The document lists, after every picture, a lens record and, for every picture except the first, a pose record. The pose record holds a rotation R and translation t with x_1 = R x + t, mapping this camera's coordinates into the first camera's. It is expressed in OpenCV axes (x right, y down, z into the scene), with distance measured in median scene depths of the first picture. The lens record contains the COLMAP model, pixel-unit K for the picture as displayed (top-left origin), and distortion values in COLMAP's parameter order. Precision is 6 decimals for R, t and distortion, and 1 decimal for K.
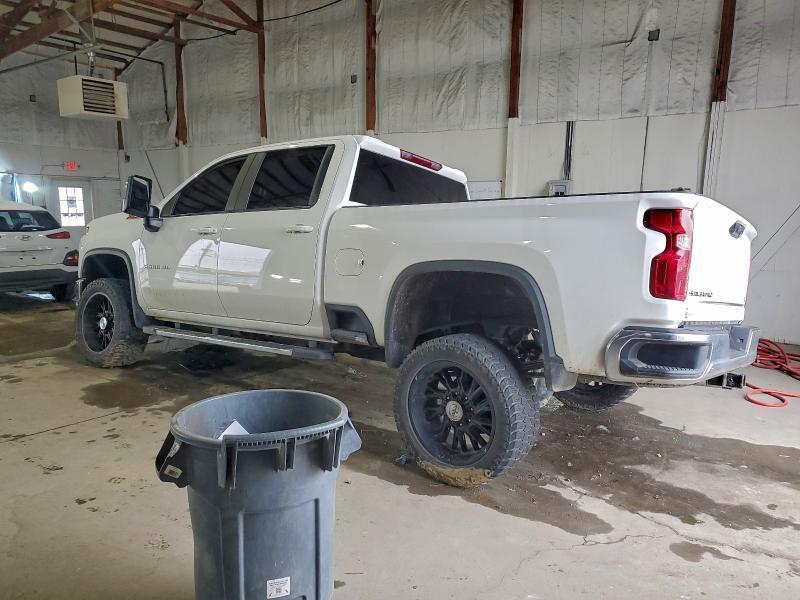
lens RADIAL K [[624.5, 0, 387.6], [0, 624.5, 301.6], [0, 0, 1]] dist [0.006728, 0.001544]
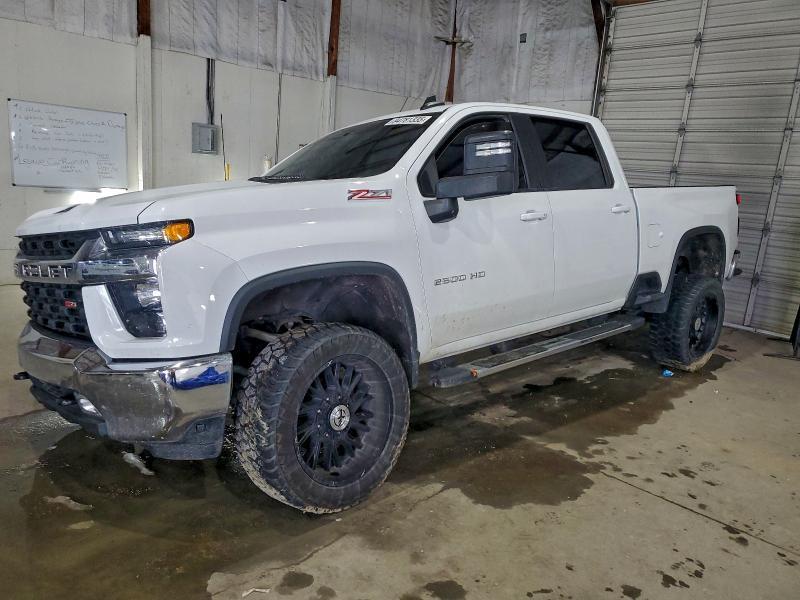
lens RADIAL K [[624.5, 0, 387.6], [0, 624.5, 301.6], [0, 0, 1]] dist [0.006728, 0.001544]
pose [[0.162078, -0.206978, 0.964827, -0.773230], [0.076368, 0.977453, 0.196858, -0.126998], [-0.983818, 0.041776, 0.174230, 0.752668]]
